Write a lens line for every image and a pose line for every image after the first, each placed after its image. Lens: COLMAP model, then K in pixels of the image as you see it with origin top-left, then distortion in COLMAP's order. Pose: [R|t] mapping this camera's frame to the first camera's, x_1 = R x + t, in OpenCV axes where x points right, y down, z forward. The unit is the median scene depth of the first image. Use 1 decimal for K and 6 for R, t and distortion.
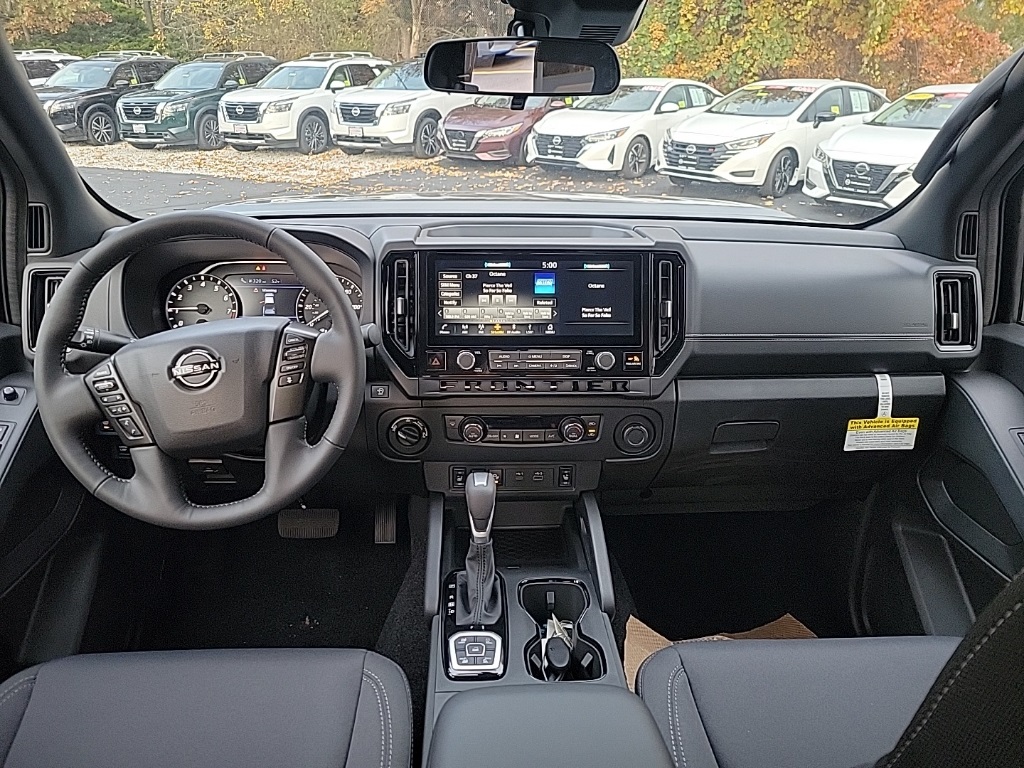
lens RADIAL K [[765.4, 0, 506.1], [0, 765.4, 381.1], [0, 0, 1]] dist [0.032634, 0.000237]
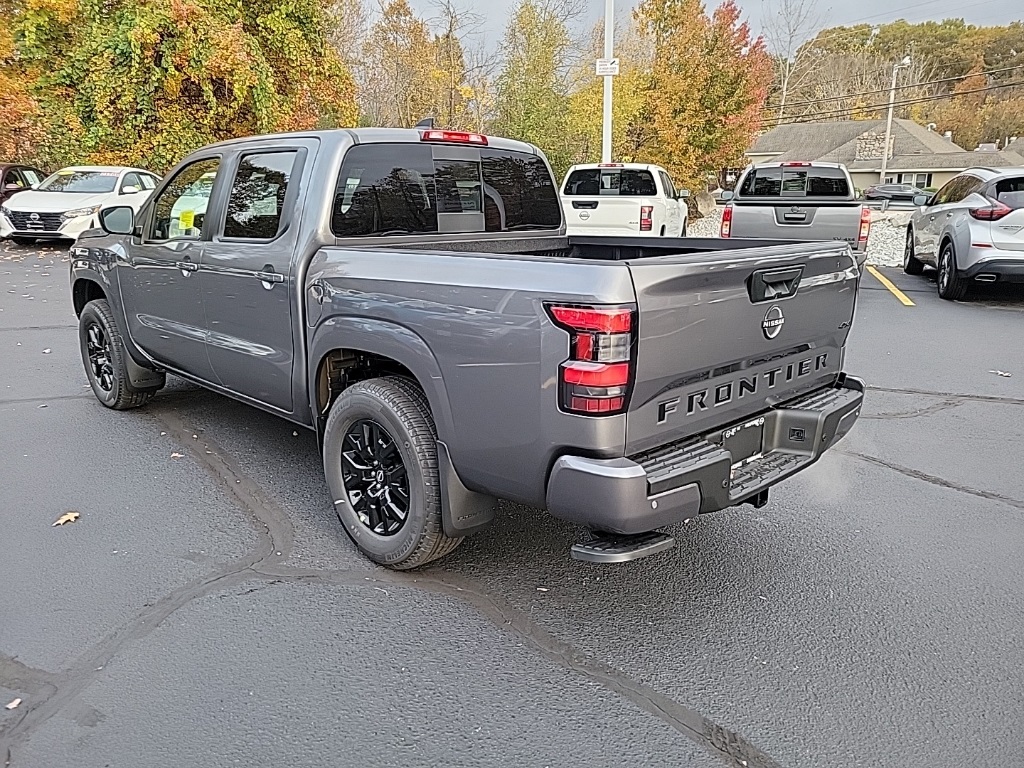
lens RADIAL K [[772.8, 0, 513.0], [0, 772.8, 386.4], [0, 0, 1]] dist [0.057239, -0.035241]
pose [[0.746466, -0.168786, 0.643661, -0.235215], [0.229487, 0.973250, -0.010927, 0.134537], [-0.624599, 0.155869, 0.765233, -0.375117]]
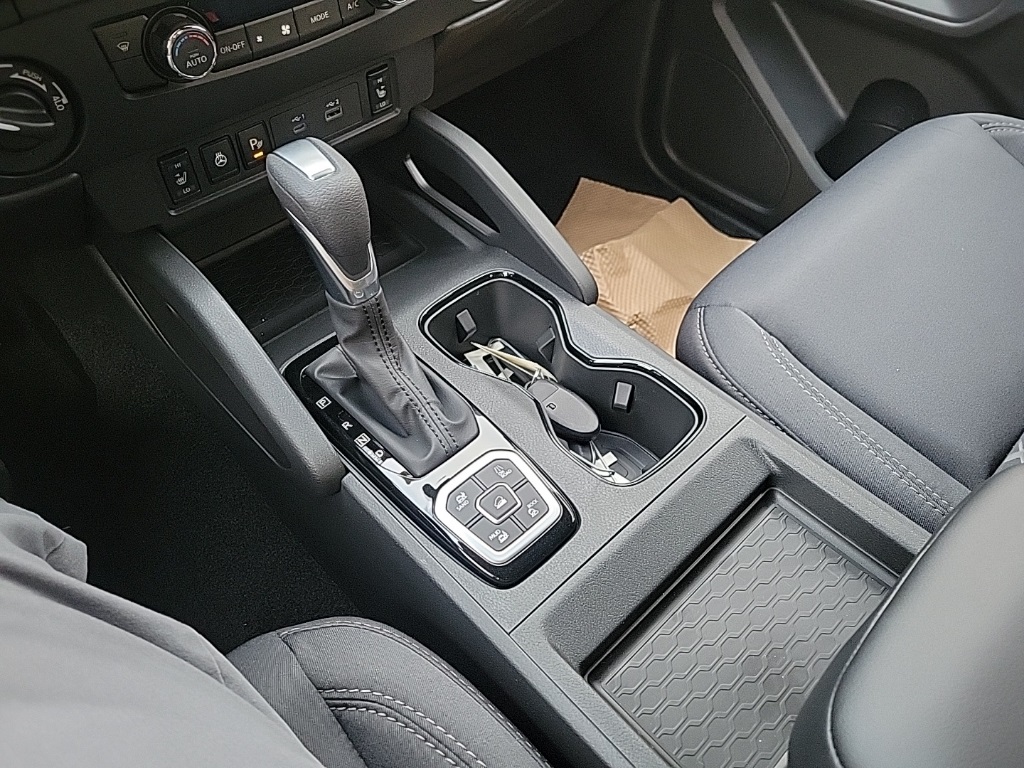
lens RADIAL K [[765.5, 0, 512.0], [0, 765.5, 384.0], [0, 0, 1]] dist [0.002341, 0.000112]
pose [[0.754433, -0.501981, 0.422902, -0.019059], [0.215016, 0.797751, 0.563348, 0.002075], [-0.620161, -0.334077, 0.709784, 0.064815]]
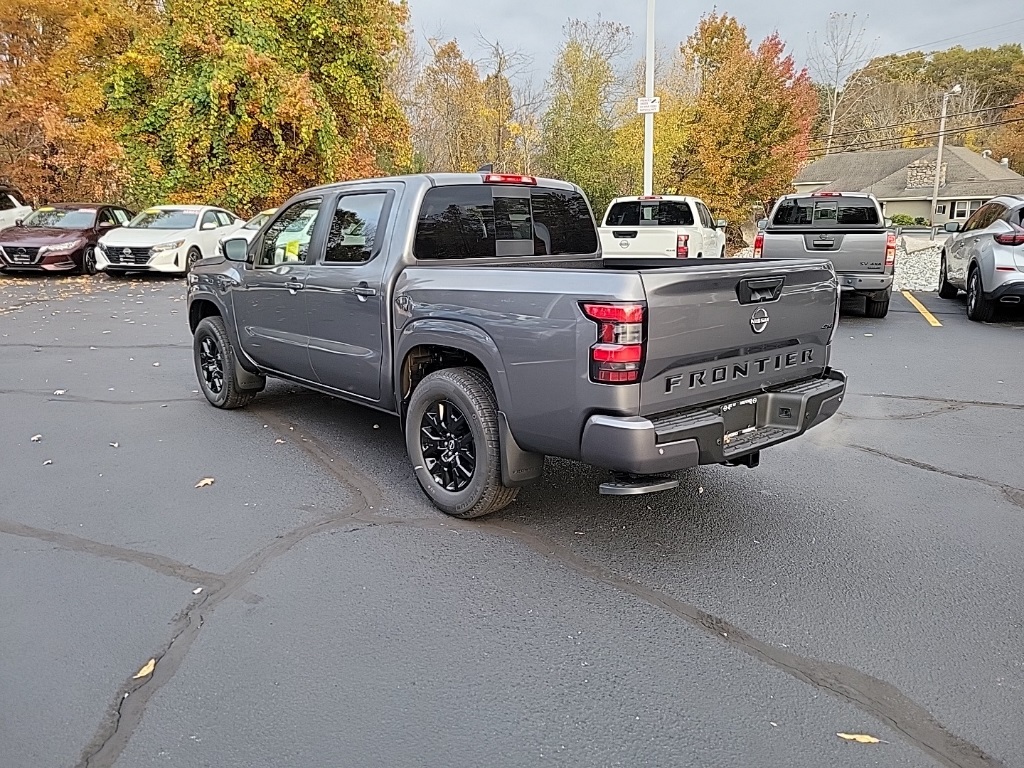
lens RADIAL K [[772.8, 0, 513.0], [0, 772.8, 386.4], [0, 0, 1]] dist [0.057239, -0.035241]
pose [[0.783873, -0.142332, 0.604388, -0.292381], [0.225029, 0.972321, -0.062876, 0.157327], [-0.578710, 0.185292, 0.794205, -0.437149]]
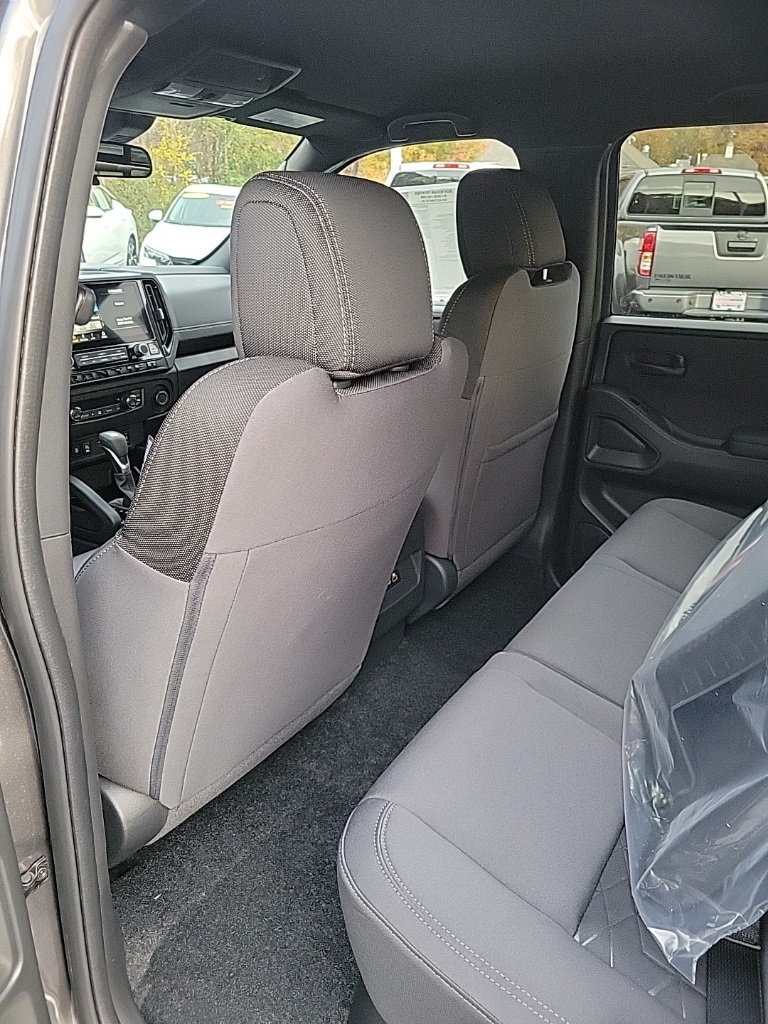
lens RADIAL K [[781.3, 0, 387.7], [0, 781.3, 526.3], [0, 0, 1]] dist [0.013831, -0.001162]
pose [[0.574086, -0.309645, 0.757988, -0.101562], [0.265627, 0.946099, 0.185309, 0.017029], [-0.774512, 0.094958, 0.625392, -0.041245]]
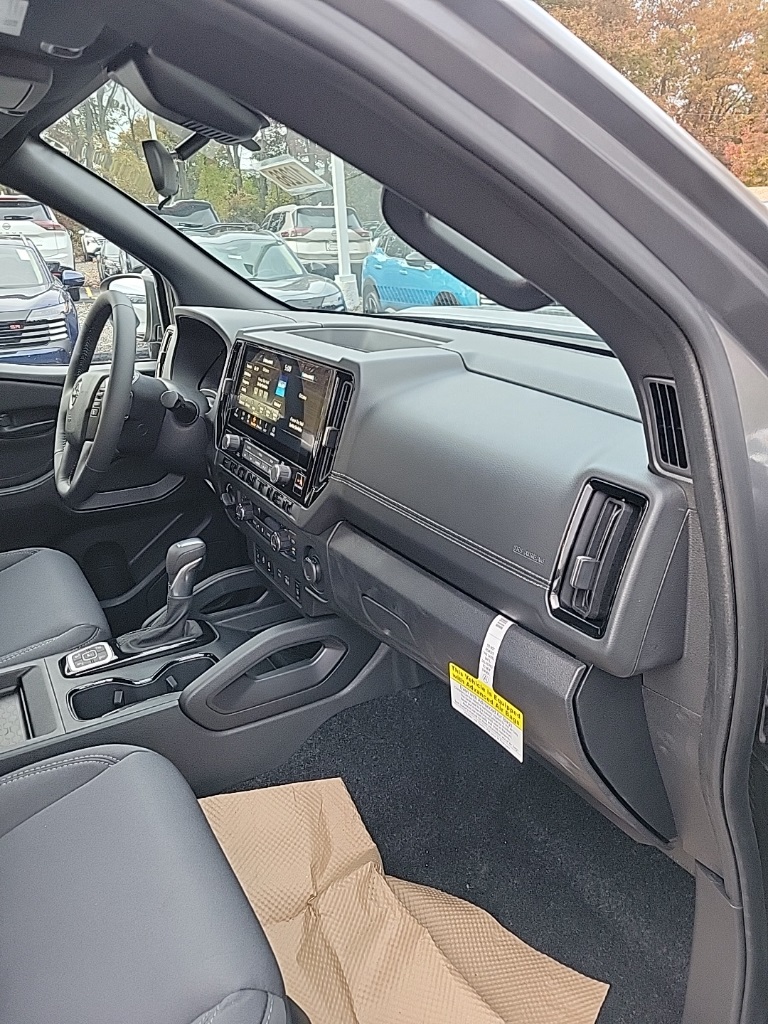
lens RADIAL K [[765.4, 0, 389.1], [0, 765.4, 512.4], [0, 0, 1]] dist [0.032634, 0.000237]
pose [[0.465656, 0.283421, -0.838354, 0.109982], [-0.277534, 0.946307, 0.165763, -0.019449], [0.840321, 0.155483, 0.519313, 0.069617]]
